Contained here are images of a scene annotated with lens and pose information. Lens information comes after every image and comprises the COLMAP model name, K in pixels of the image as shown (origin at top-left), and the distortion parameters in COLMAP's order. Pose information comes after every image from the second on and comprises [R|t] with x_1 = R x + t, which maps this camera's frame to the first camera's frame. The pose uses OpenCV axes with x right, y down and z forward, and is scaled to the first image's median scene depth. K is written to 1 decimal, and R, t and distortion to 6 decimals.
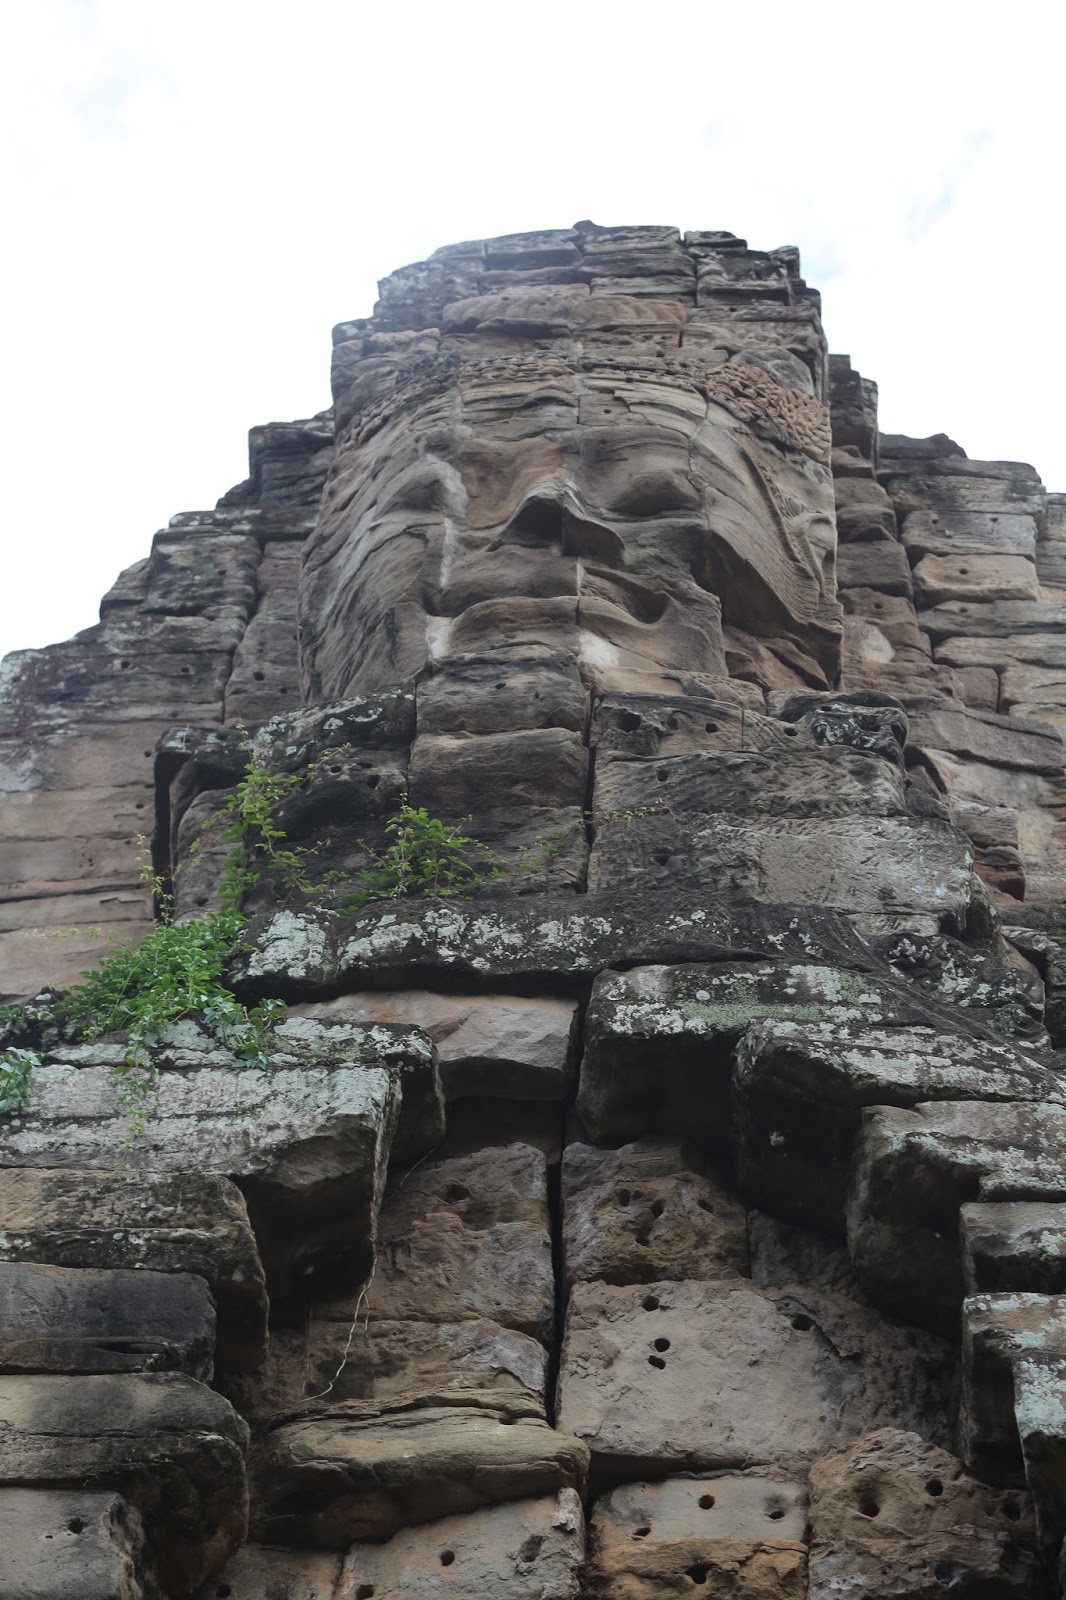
lens RADIAL K [[3261.7, 0, 533.0], [0, 3261.7, 800.0], [0, 0, 1]] dist [0.420558, -0.241109]
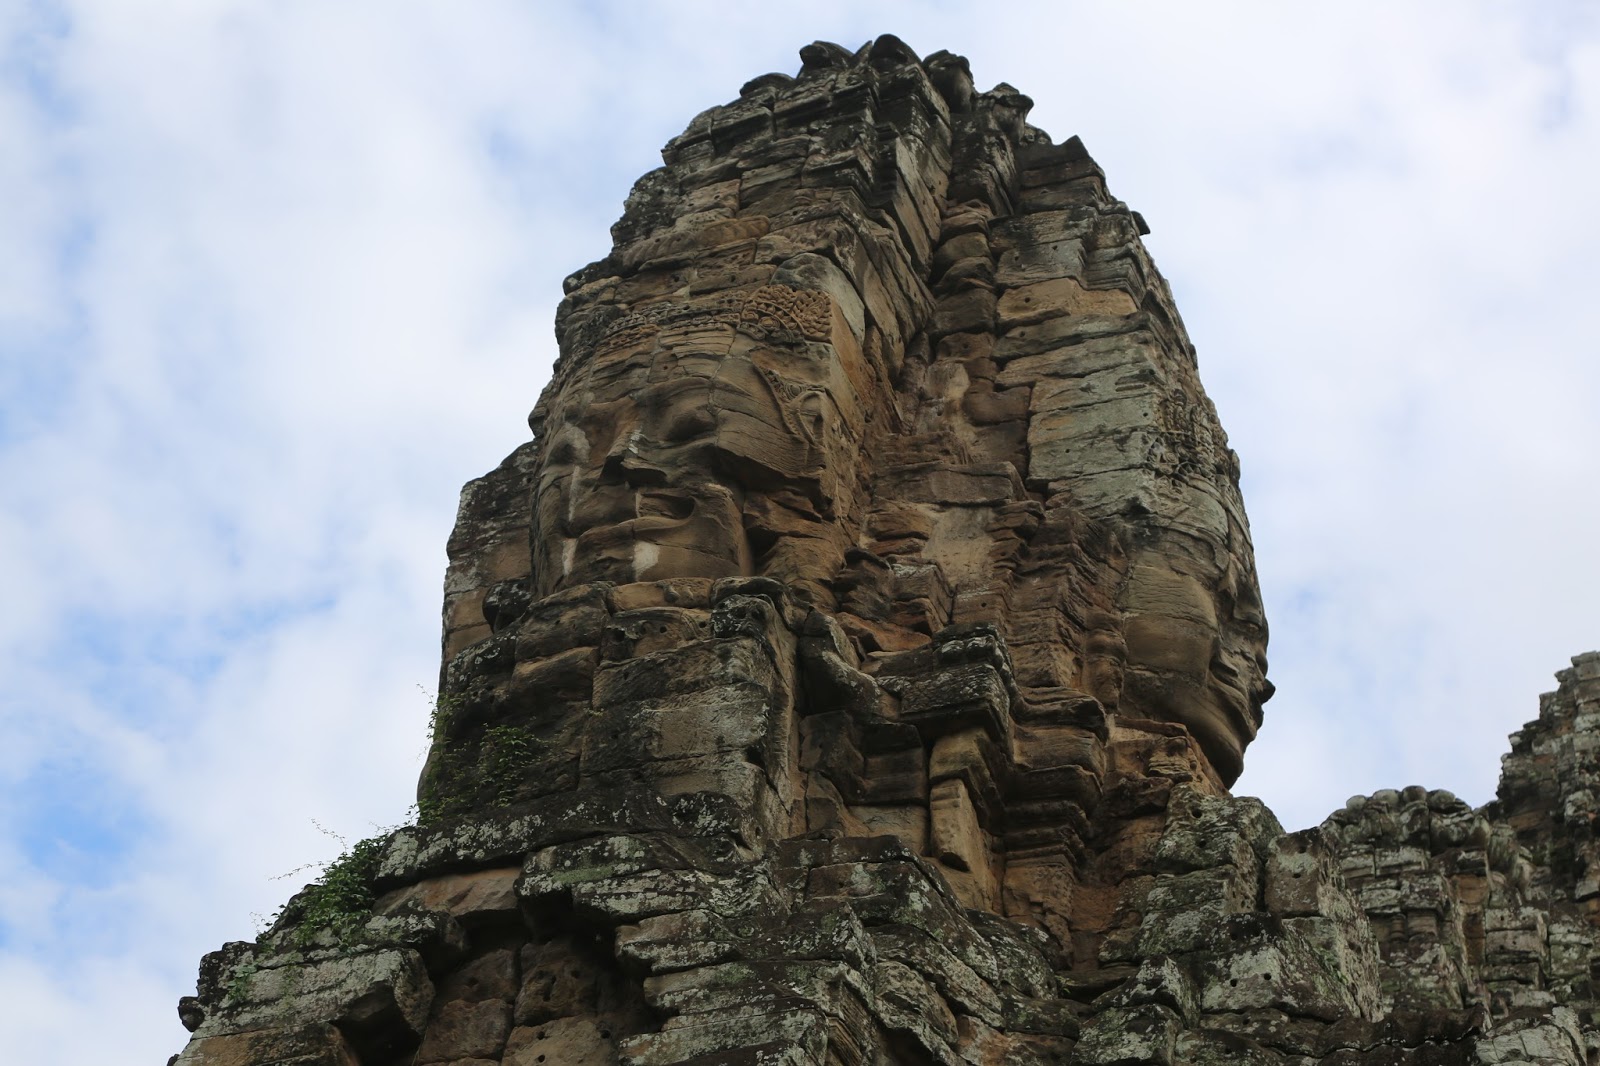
lens RADIAL K [[3261.7, 0, 800.0], [0, 3261.7, 533.0], [0, 0, 1]] dist [0.420558, -0.241109]
pose [[0.928514, -0.191700, -0.317983, 0.727764], [0.254757, 0.951945, 0.170001, -0.369887], [0.270113, -0.238857, 0.932731, -0.663236]]
